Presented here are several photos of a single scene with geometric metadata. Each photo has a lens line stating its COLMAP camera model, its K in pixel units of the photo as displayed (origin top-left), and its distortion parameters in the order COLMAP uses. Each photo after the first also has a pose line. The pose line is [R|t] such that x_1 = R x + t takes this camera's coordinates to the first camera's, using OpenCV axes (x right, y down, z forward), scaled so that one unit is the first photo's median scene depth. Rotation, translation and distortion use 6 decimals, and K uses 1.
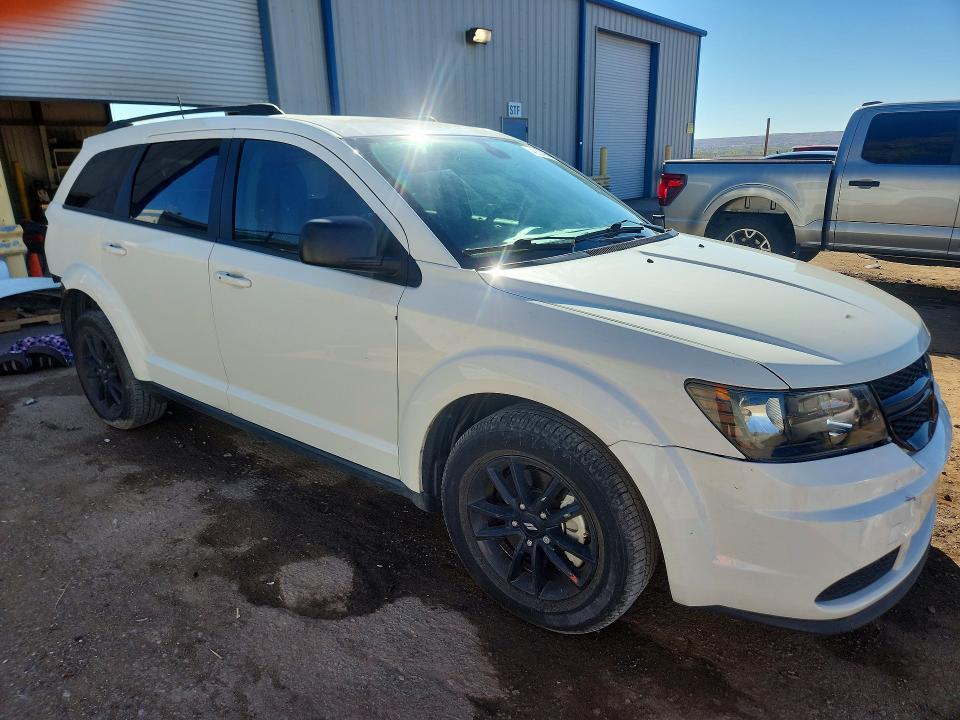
lens RADIAL K [[670.2, 0, 475.7], [0, 670.2, 359.5], [0, 0, 1]] dist [0.007539, 0.005529]
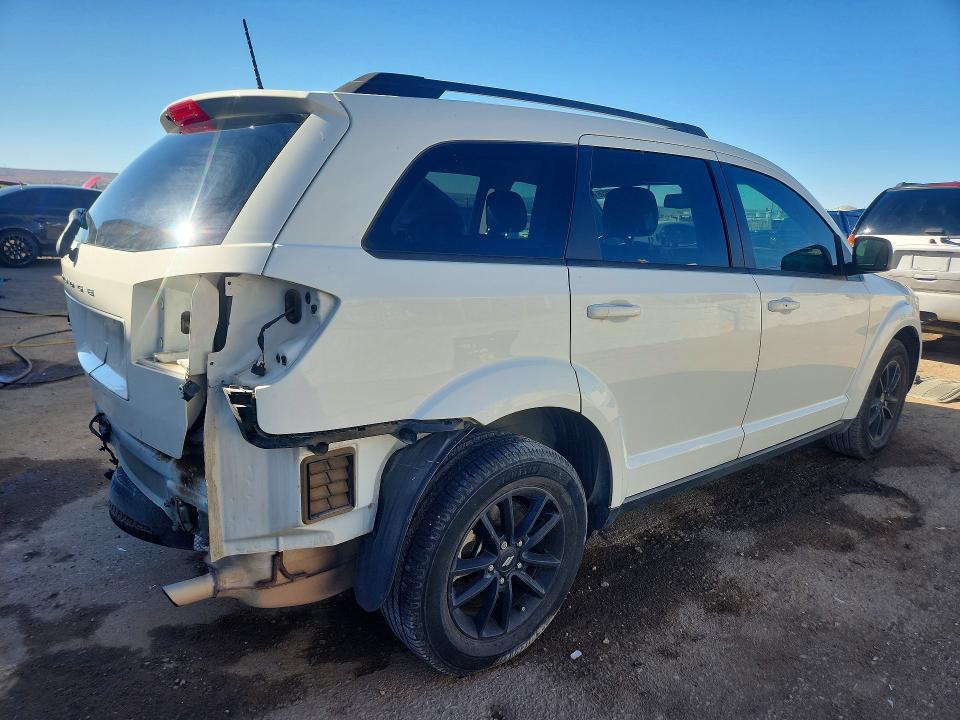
lens RADIAL K [[670.2, 0, 475.7], [0, 670.2, 359.5], [0, 0, 1]] dist [0.007539, 0.005529]
pose [[0.199264, -0.209189, 0.957358, -1.278400], [0.226364, 0.960354, 0.162729, -0.281006], [-0.953443, 0.184285, 0.238717, 1.081366]]
